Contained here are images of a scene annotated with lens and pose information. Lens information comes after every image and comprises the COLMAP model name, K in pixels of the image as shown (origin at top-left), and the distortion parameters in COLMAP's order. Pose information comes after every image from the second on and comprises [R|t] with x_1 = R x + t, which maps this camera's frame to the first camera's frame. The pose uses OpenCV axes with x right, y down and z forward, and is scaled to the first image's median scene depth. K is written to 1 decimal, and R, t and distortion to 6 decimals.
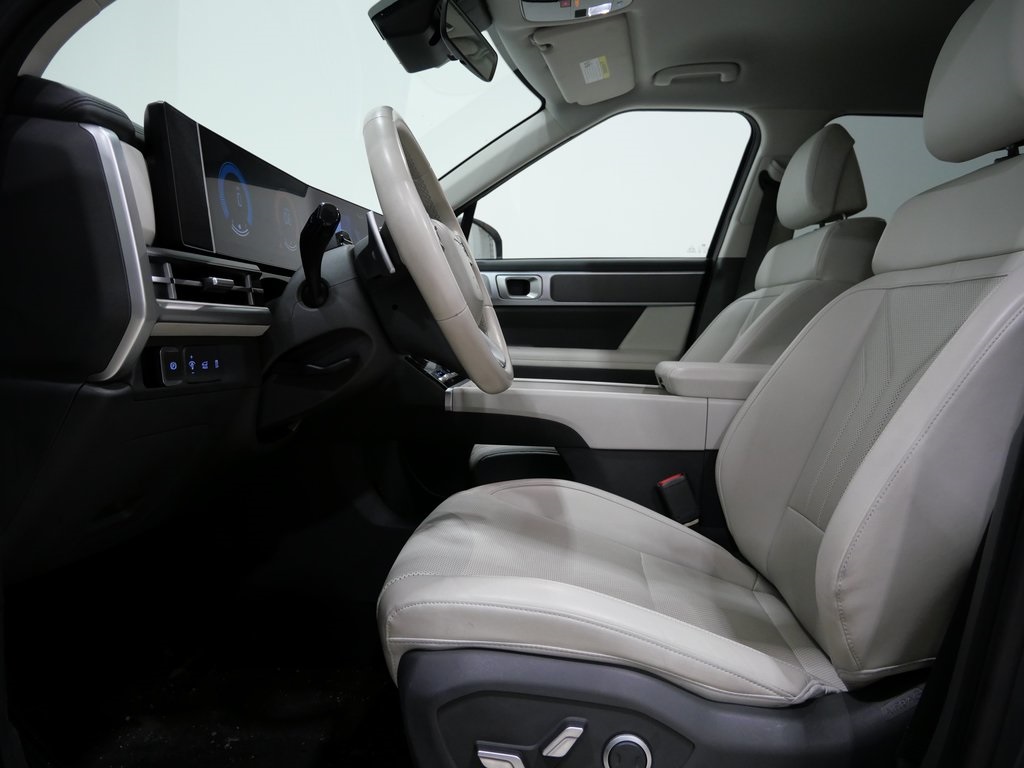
lens RADIAL K [[750.6, 0, 513.4], [0, 750.6, 382.2], [0, 0, 1]] dist [-0.034019, -0.001074]
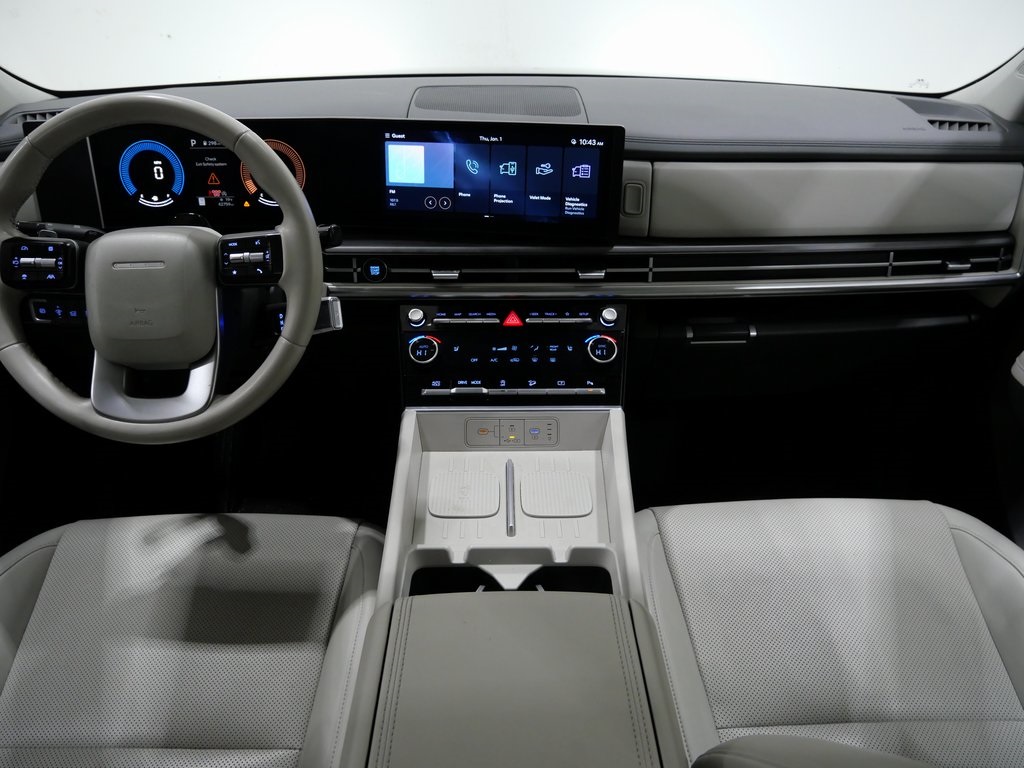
lens RADIAL K [[750.6, 0, 510.1], [0, 750.6, 382.8], [0, 0, 1]] dist [-0.034019, -0.001074]
pose [[0.075055, 0.461507, -0.883956, 0.487526], [-0.067319, 0.886779, 0.457265, -0.308787], [0.994904, 0.025187, 0.097626, 0.860206]]
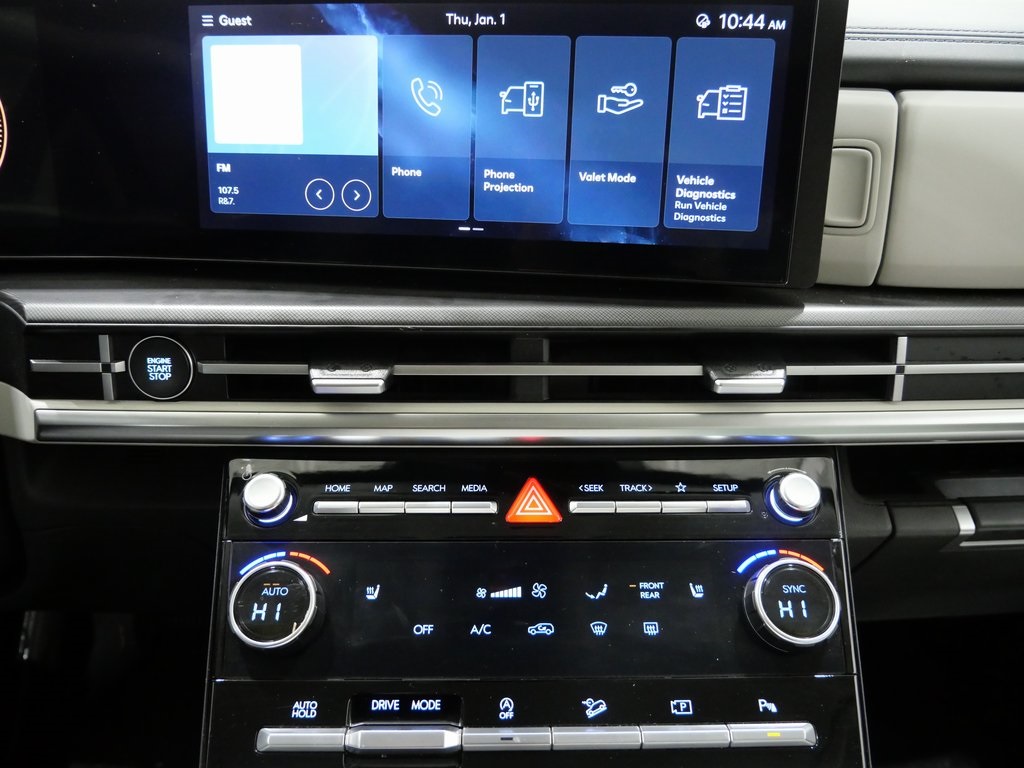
lens RADIAL K [[750.6, 0, 509.4], [0, 750.6, 383.3], [0, 0, 1]] dist [-0.034019, -0.001074]
pose [[0.081814, 0.355861, -0.930951, 0.080558], [-0.073602, 0.933689, 0.350440, -0.173696], [0.993926, 0.039849, 0.102581, 0.892378]]
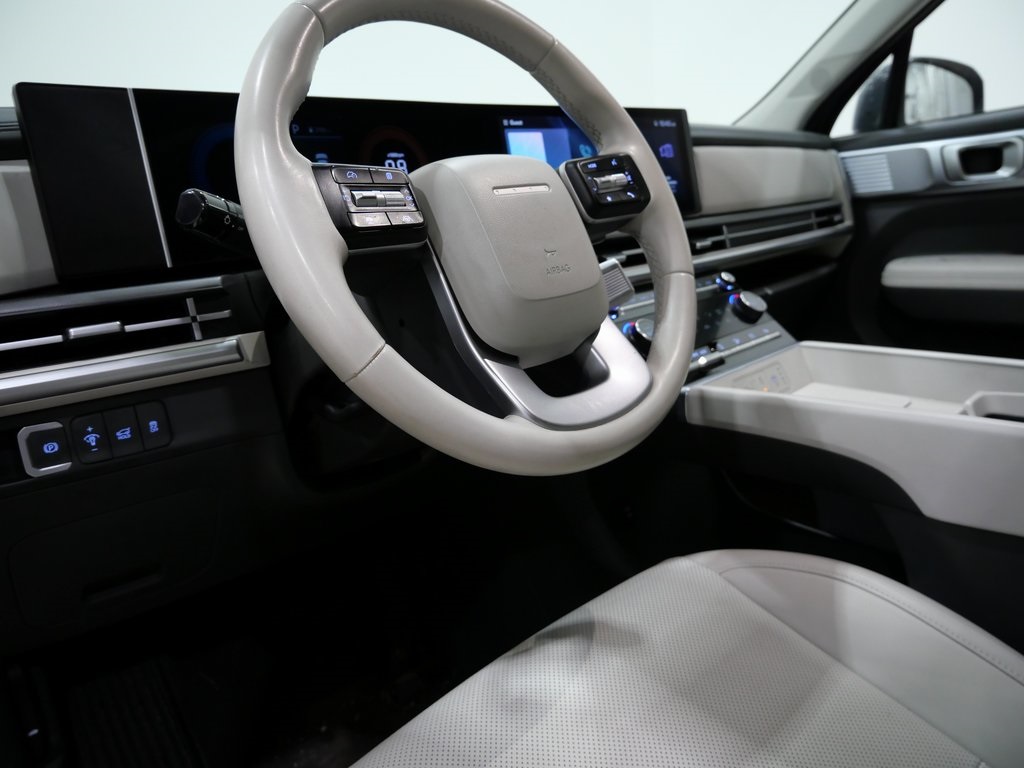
lens RADIAL K [[750.6, 0, 510.7], [0, 750.6, 385.2], [0, 0, 1]] dist [-0.034019, -0.001074]
pose [[0.744272, 0.063757, -0.664826, 0.189004], [0.056164, 0.985932, 0.157427, -0.084887], [0.665510, -0.154508, 0.730221, 0.365402]]
